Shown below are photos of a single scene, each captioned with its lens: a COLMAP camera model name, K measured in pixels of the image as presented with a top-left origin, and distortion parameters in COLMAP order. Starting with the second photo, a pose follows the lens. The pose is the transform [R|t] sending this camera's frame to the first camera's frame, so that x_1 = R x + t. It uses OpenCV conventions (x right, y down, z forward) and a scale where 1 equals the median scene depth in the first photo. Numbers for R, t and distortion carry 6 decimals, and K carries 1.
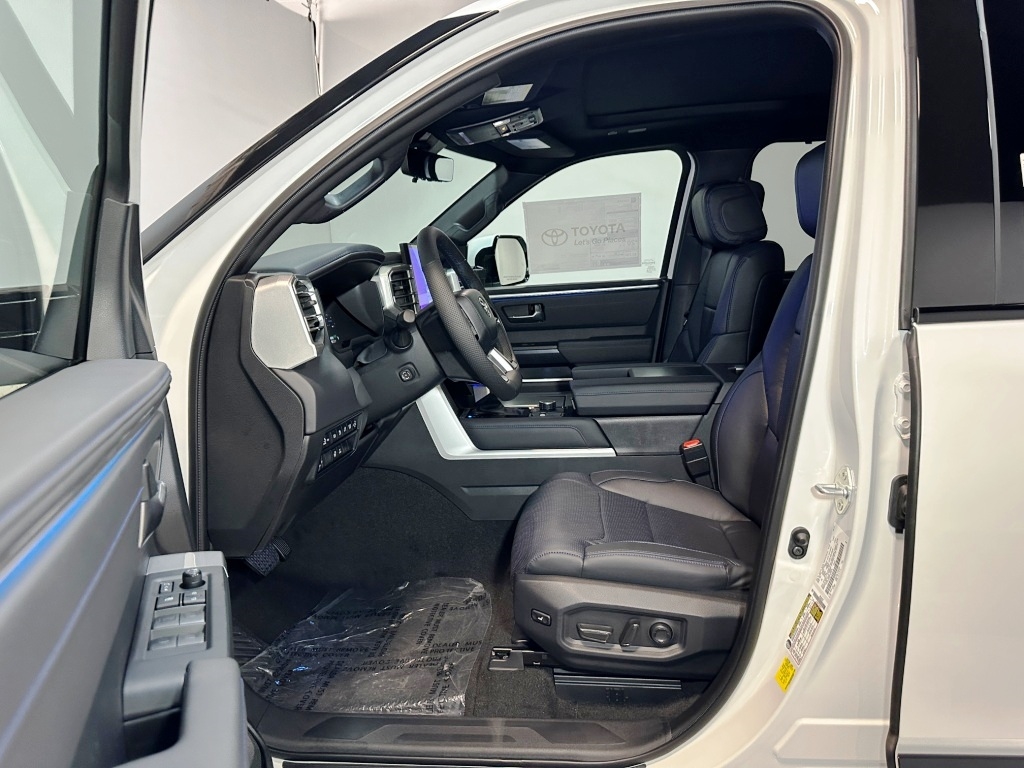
lens RADIAL K [[735.0, 0, 514.3], [0, 735.0, 387.3], [0, 0, 1]] dist [0.064214, -0.087649]
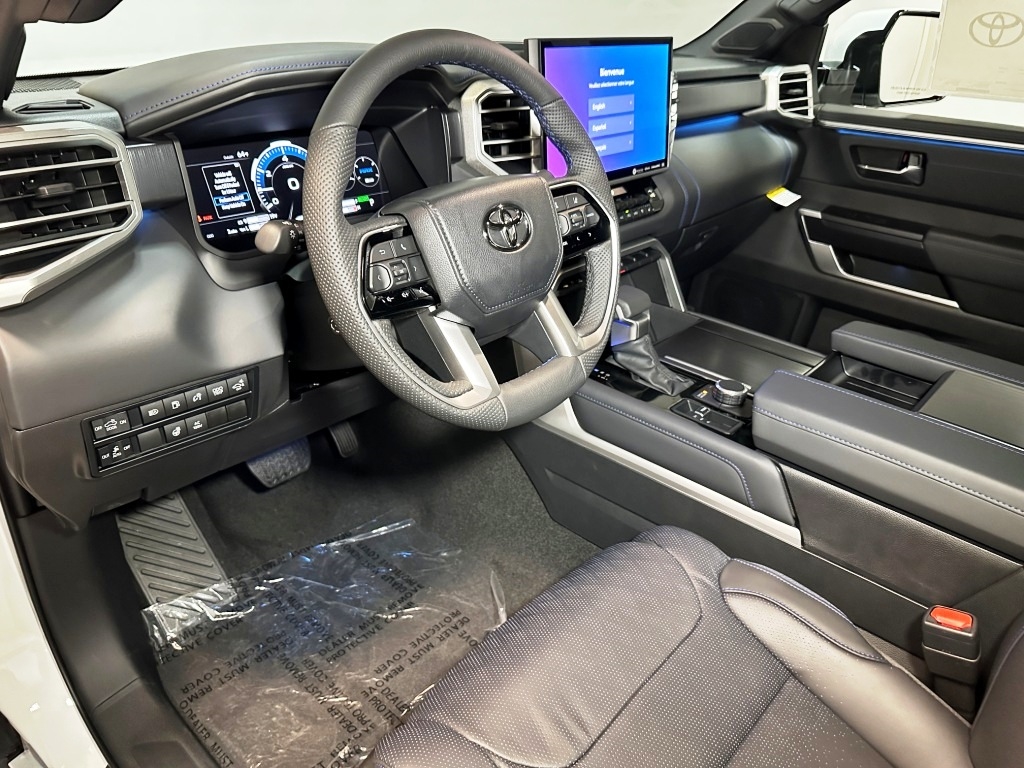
lens RADIAL K [[735.0, 0, 510.3], [0, 735.0, 378.3], [0, 0, 1]] dist [0.064214, -0.087649]
pose [[0.788107, 0.353887, -0.503638, 0.196491], [-0.174930, 0.913238, 0.367962, -0.163638], [0.590158, -0.201892, 0.781635, 0.508297]]
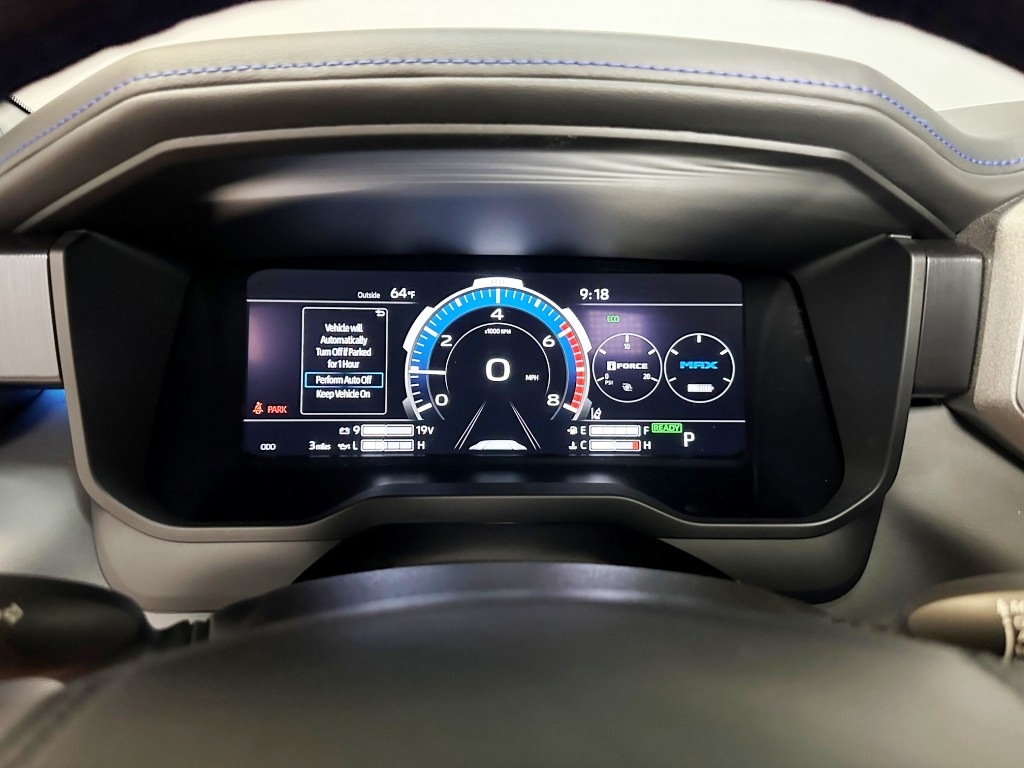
lens RADIAL K [[735.0, 0, 516.7], [0, 735.0, 383.9], [0, 0, 1]] dist [0.064214, -0.087649]
pose [[0.145042, 0.392438, -0.908270, -0.017923], [-0.187542, 0.912241, 0.364205, -0.151953], [0.971489, 0.117514, 0.205912, 0.807990]]
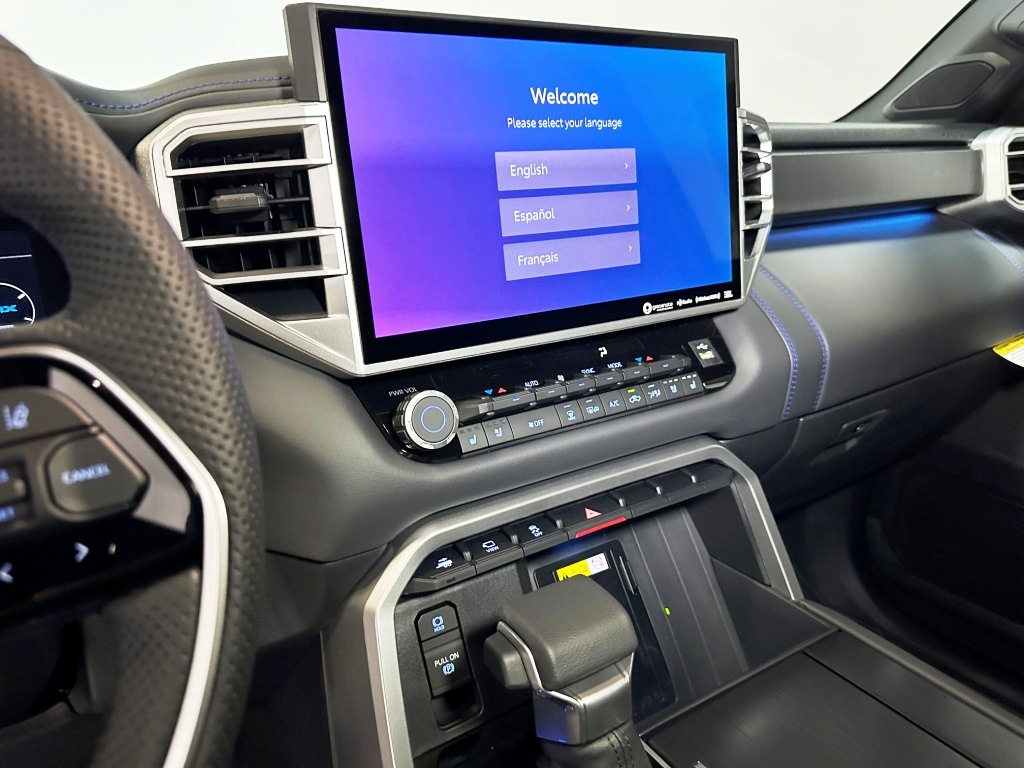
lens RADIAL K [[735.0, 0, 511.9], [0, 735.0, 383.0], [0, 0, 1]] dist [0.064214, -0.087649]
pose [[0.601601, 0.270451, -0.751620, 0.091036], [-0.131246, 0.961619, 0.240963, -0.145339], [0.787941, -0.046316, 0.614006, 0.893468]]
